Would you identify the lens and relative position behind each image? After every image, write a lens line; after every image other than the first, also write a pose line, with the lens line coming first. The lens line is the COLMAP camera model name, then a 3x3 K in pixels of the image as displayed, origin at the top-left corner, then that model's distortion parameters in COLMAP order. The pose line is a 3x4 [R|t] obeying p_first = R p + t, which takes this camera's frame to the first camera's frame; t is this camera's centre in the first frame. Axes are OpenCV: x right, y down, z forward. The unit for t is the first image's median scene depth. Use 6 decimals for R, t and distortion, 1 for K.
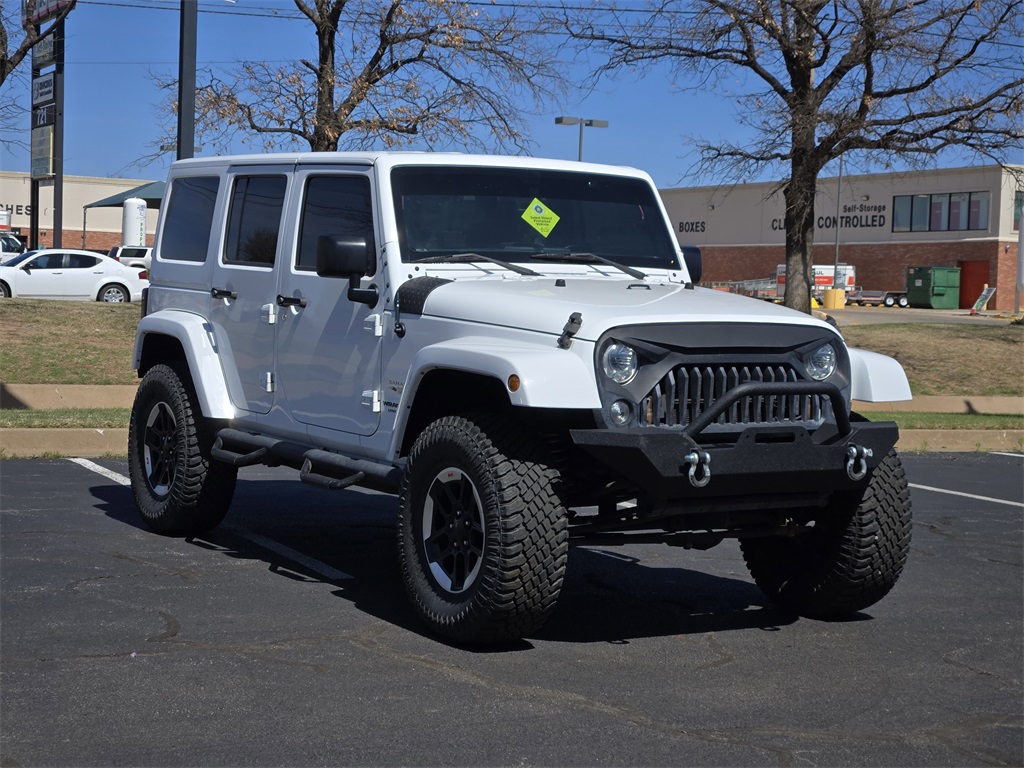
lens RADIAL K [[1878.6, 0, 471.2], [0, 1878.6, 387.4], [0, 0, 1]] dist [0.035179, 0.000000]
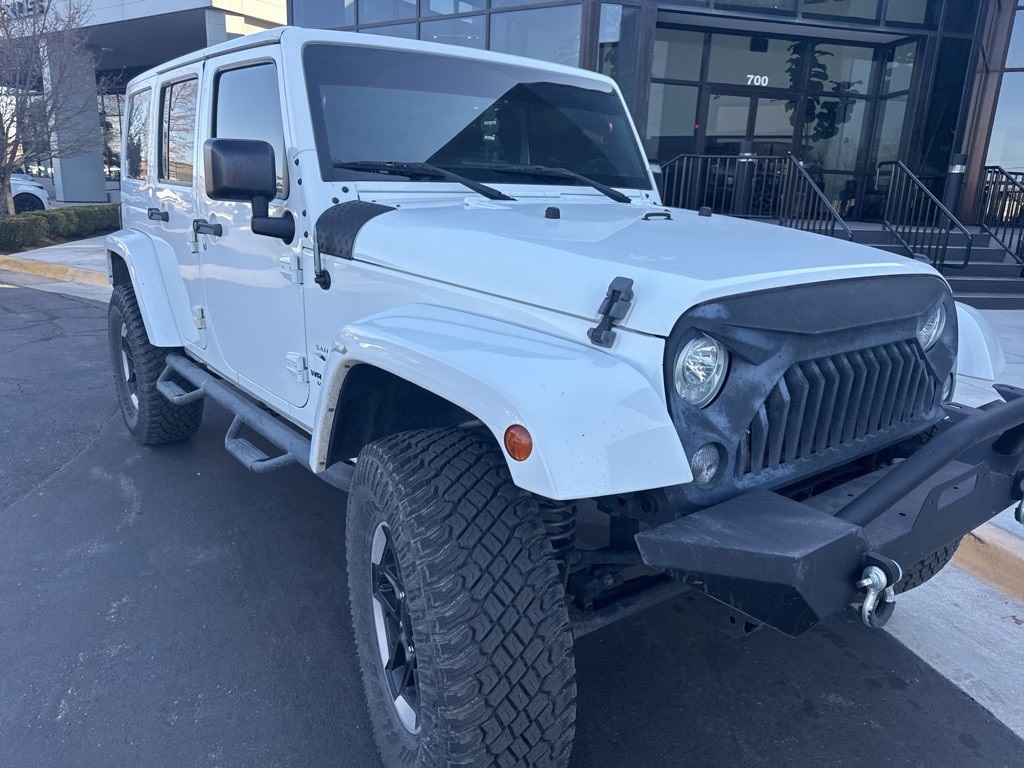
lens RADIAL K [[708.6, 0, 511.3], [0, 708.6, 378.2], [0, 0, 1]] dist [0.055656, -0.002818]
pose [[0.992973, -0.030549, 0.114332, 0.001149], [0.007342, 0.980148, 0.198132, -0.051681], [-0.118115, -0.195900, 0.973484, 0.798474]]
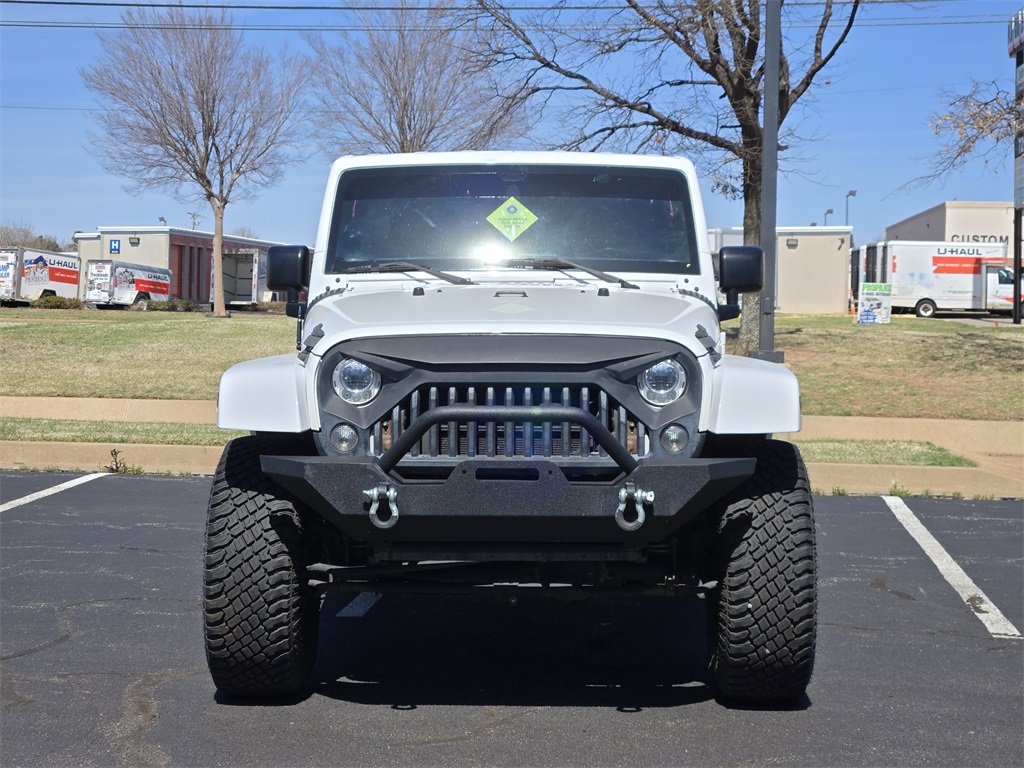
lens RADIAL K [[1878.6, 0, 516.1], [0, 1878.6, 385.0], [0, 0, 1]] dist [0.035179, 0.000000]
pose [[0.850325, 0.004585, -0.526237, 0.590720], [-0.015257, 0.999757, -0.015942, 0.001218], [0.526036, 0.021585, 0.850188, 0.302694]]
